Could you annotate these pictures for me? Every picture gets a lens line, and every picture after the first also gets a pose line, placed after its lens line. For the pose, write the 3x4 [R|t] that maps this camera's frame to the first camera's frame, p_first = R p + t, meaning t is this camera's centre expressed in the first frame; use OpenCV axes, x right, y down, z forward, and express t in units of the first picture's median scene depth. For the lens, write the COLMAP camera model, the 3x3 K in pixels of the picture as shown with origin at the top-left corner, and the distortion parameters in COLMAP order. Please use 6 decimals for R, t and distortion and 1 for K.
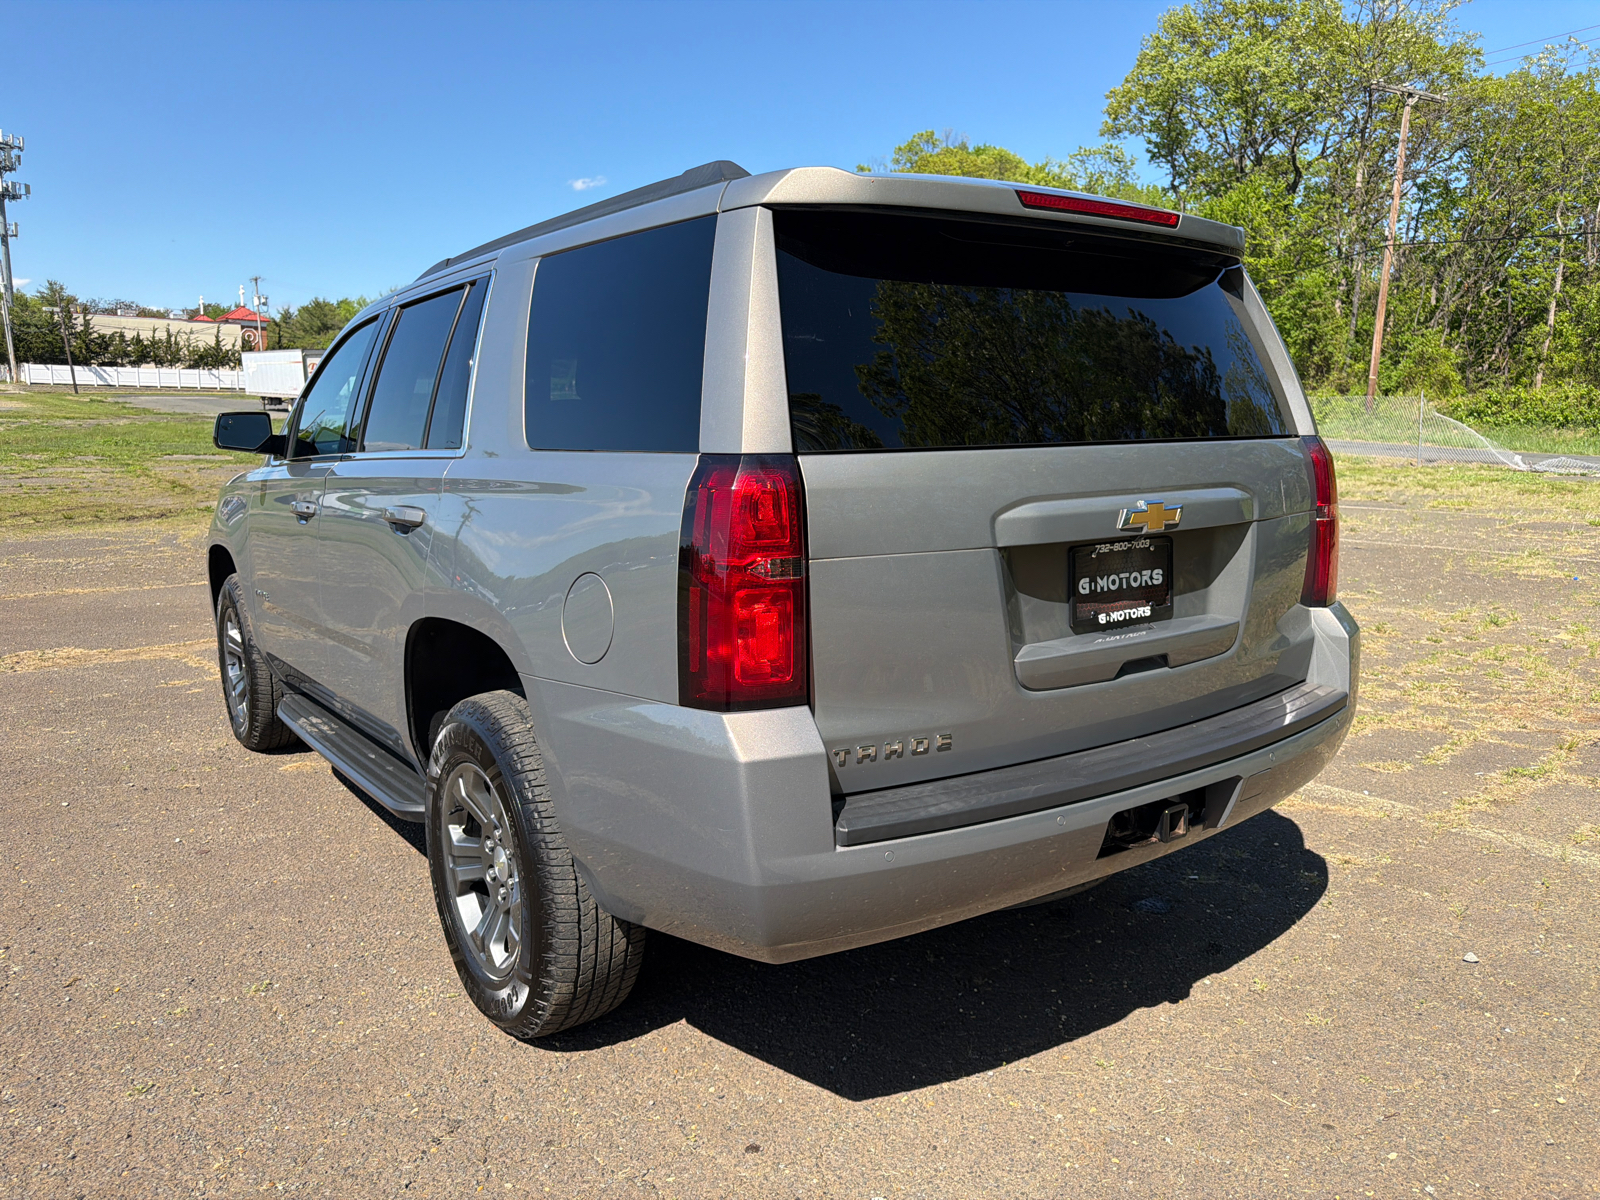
lens RADIAL K [[1148.3, 0, 802.1], [0, 1148.3, 602.2], [0, 0, 1]] dist [0.032922, -0.040227]
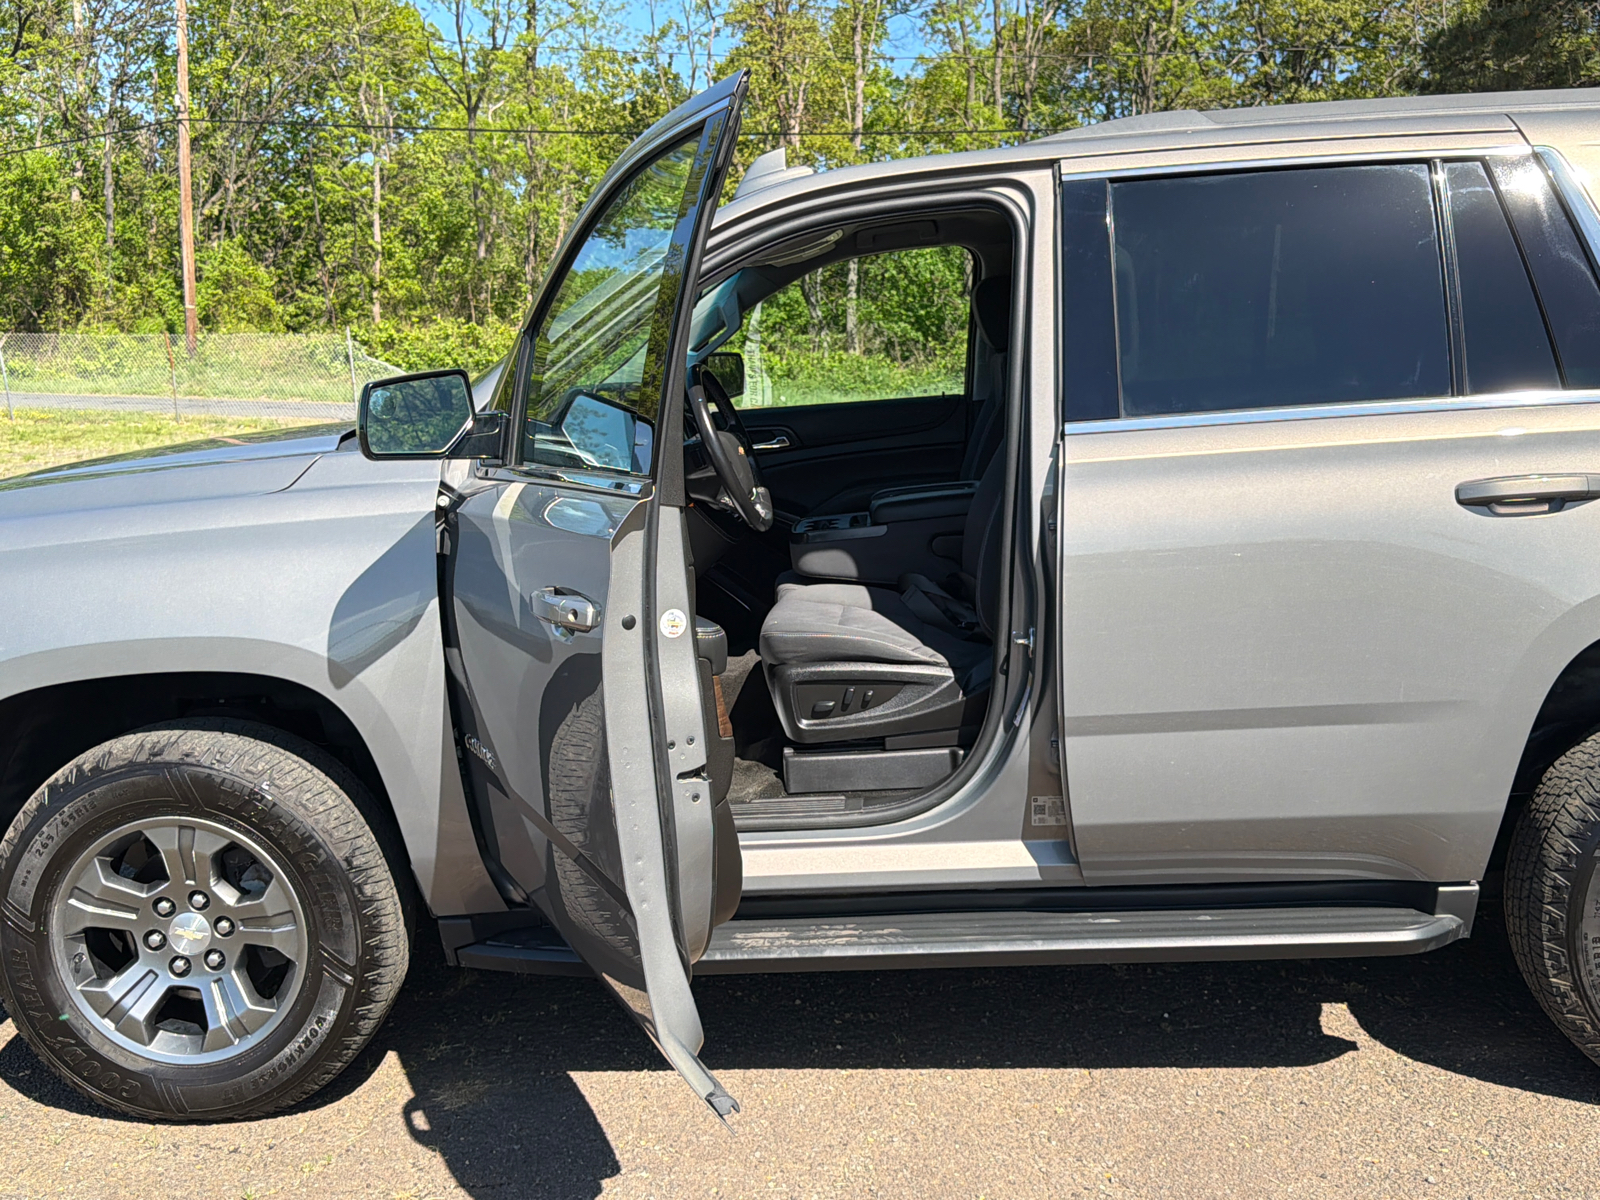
lens RADIAL K [[1741.9, 0, 794.9], [0, 1741.9, 611.6], [0, 0, 1]] dist [0.041724, 0.000000]
pose [[0.635647, -0.128477, 0.761214, -4.120581], [0.144761, 0.988400, 0.045939, -0.385624], [-0.758286, 0.080993, 0.646872, 2.239810]]
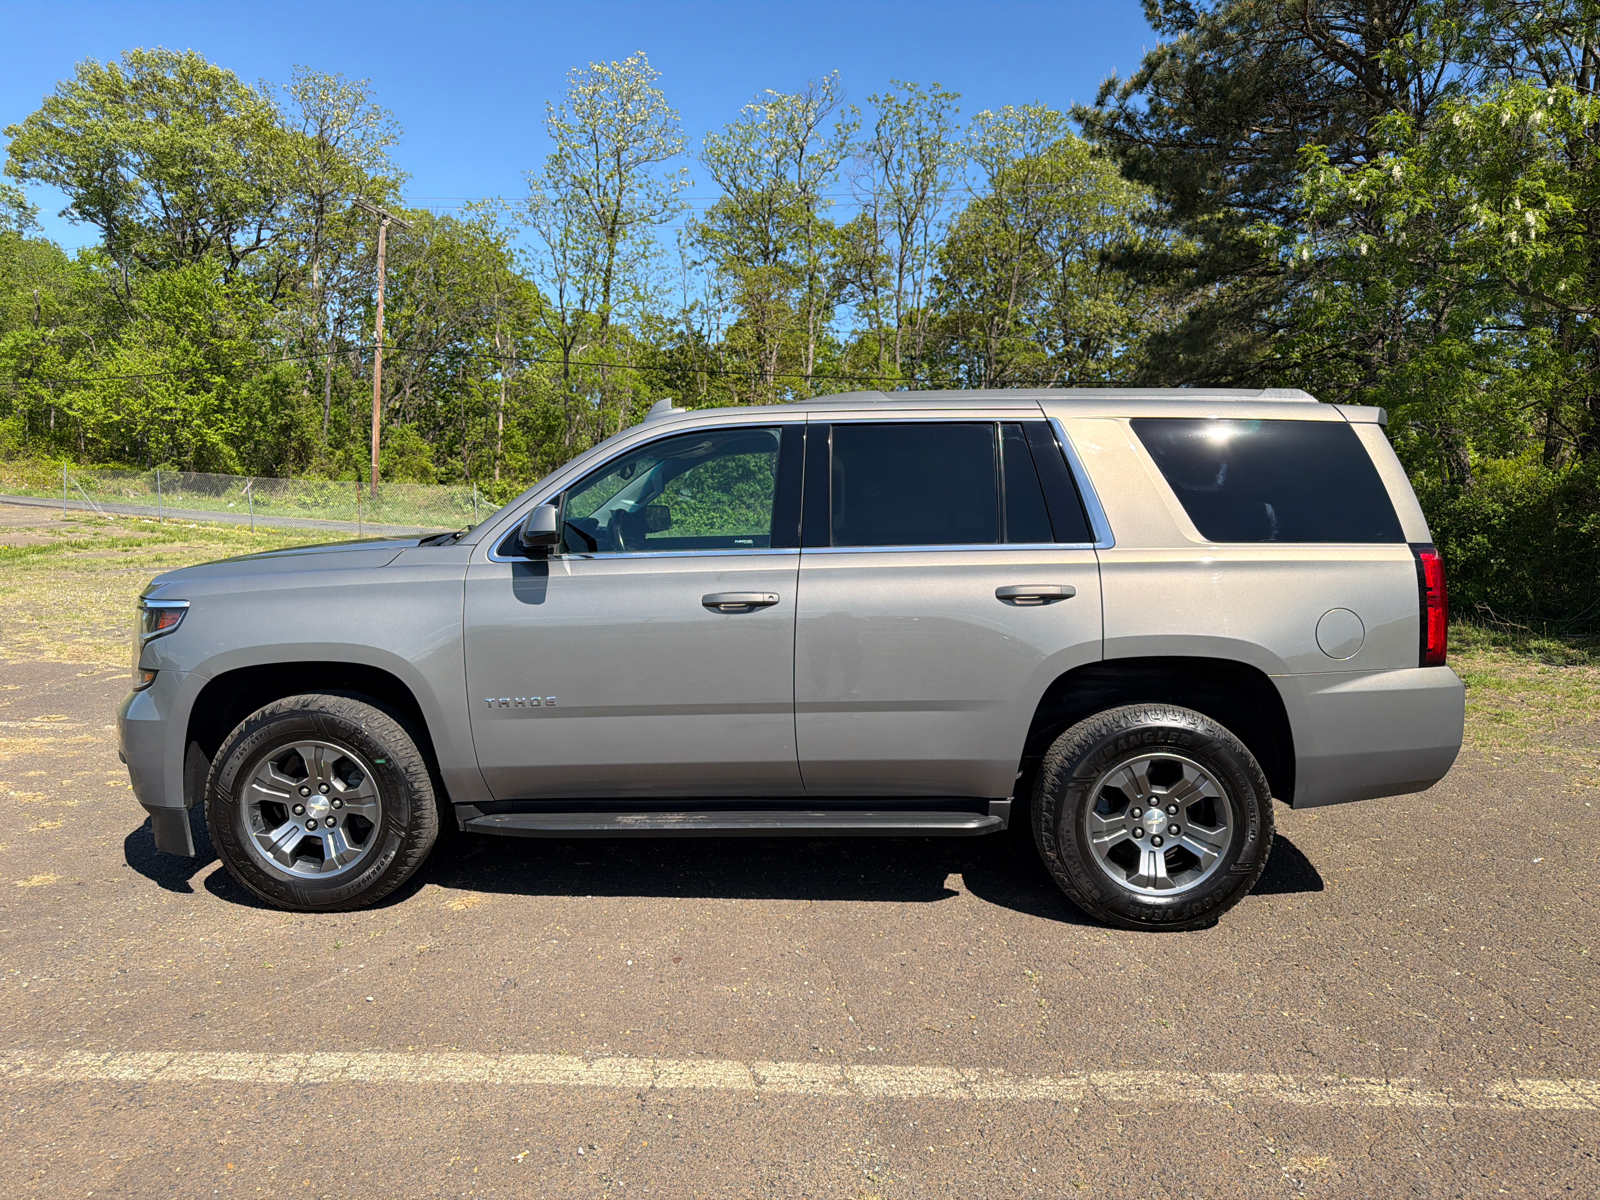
lens RADIAL K [[1148.3, 0, 811.1], [0, 1148.3, 591.9], [0, 0, 1]] dist [0.032922, -0.040227]
pose [[0.612308, -0.043412, 0.789427, -4.545852], [0.105648, 0.994029, -0.027281, -0.220173], [-0.783529, 0.100106, 0.613238, 1.288759]]
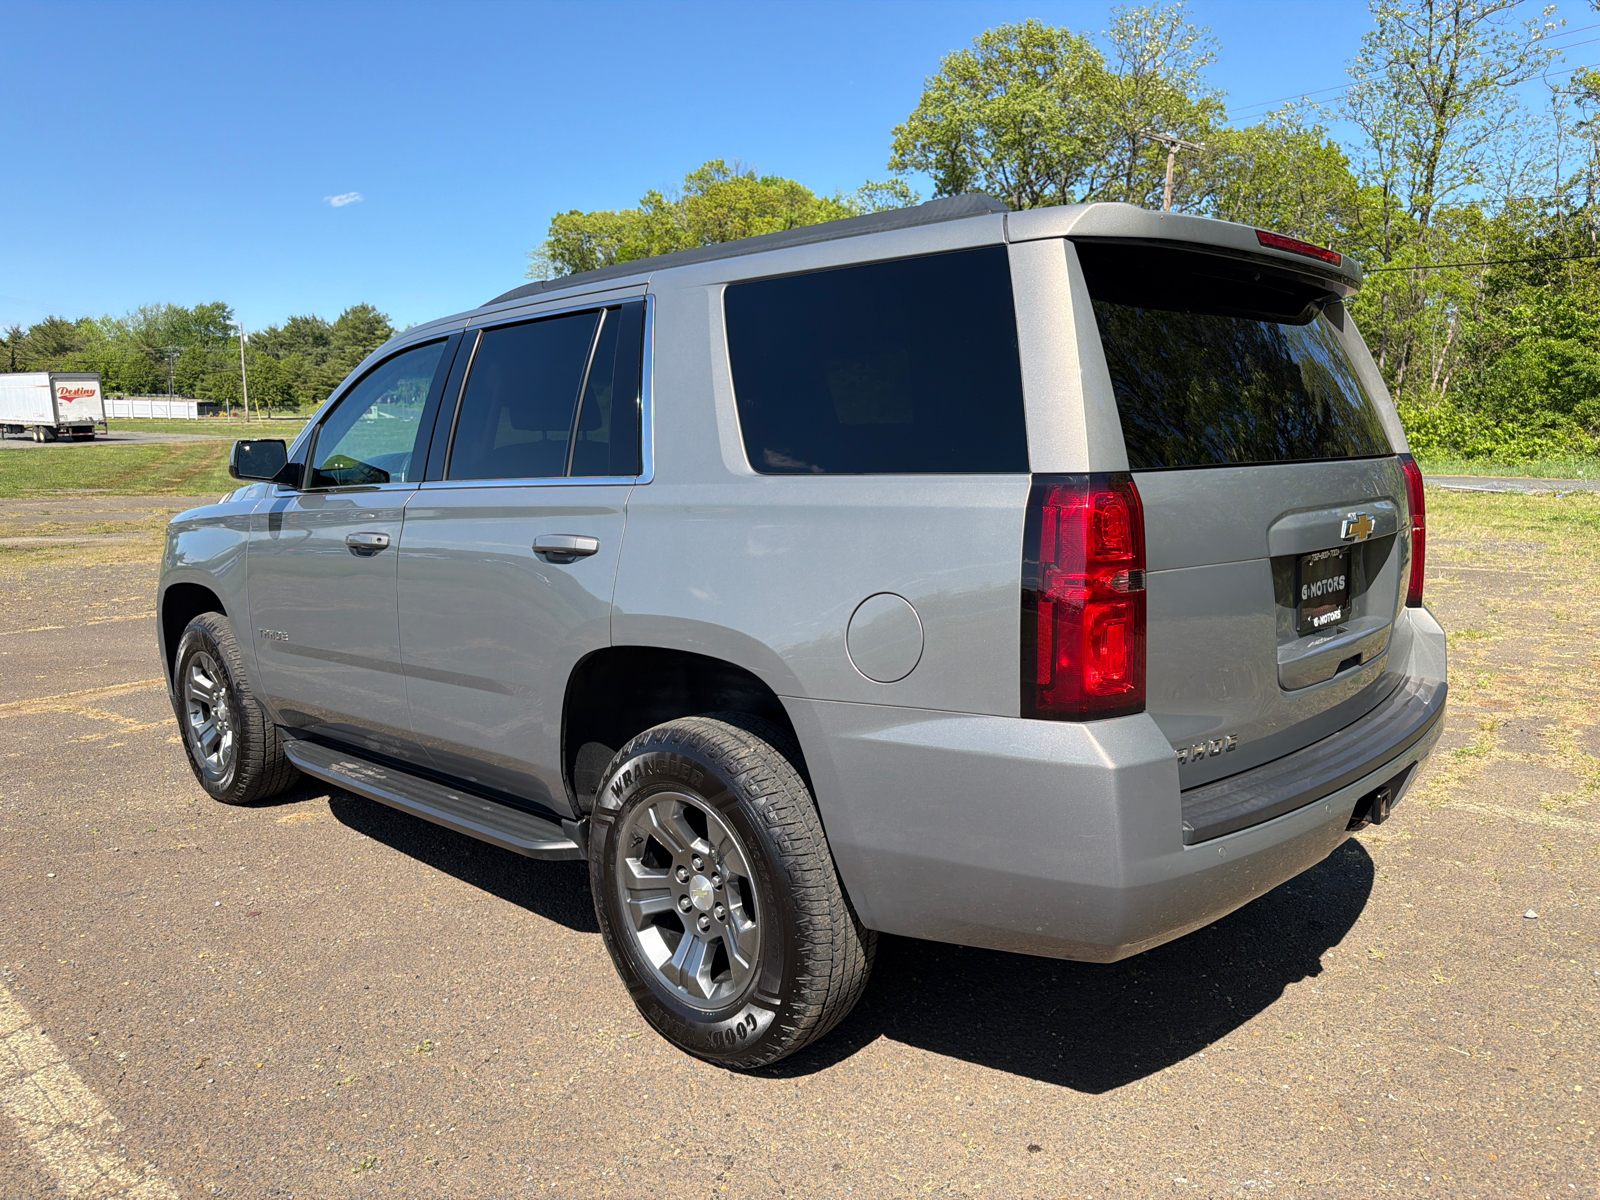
lens RADIAL K [[1148.3, 0, 801.6], [0, 1148.3, 598.6], [0, 0, 1]] dist [0.032922, -0.040227]
pose [[0.983834, -0.031238, 0.176336, -0.319287], [0.035388, 0.999165, -0.020441, -0.001944], [-0.175550, 0.026350, 0.984118, 0.008243]]
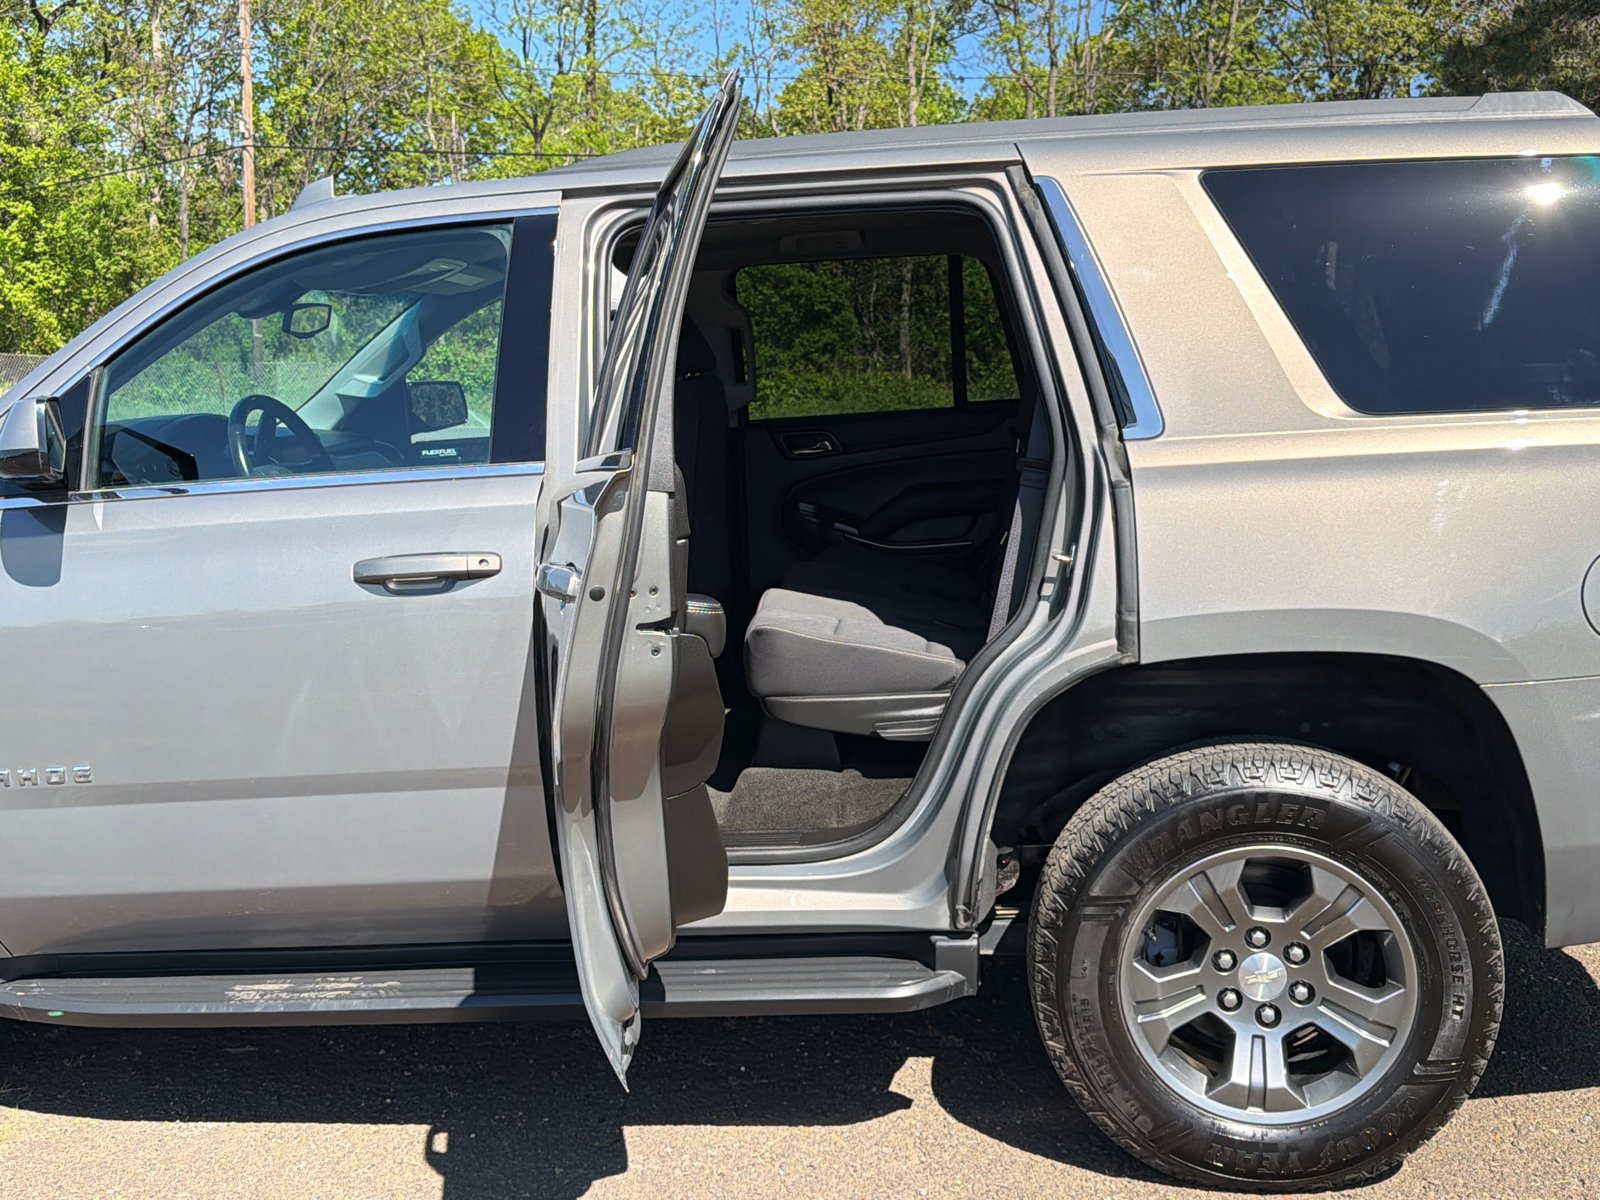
lens RADIAL K [[1741.9, 0, 832.2], [0, 1741.9, 614.8], [0, 0, 1]] dist [0.041724, 0.000000]
pose [[0.666220, -0.119692, 0.736088, -3.168234], [0.143182, 0.989203, 0.031258, -0.242764], [-0.731881, 0.084569, 0.676164, 1.324645]]
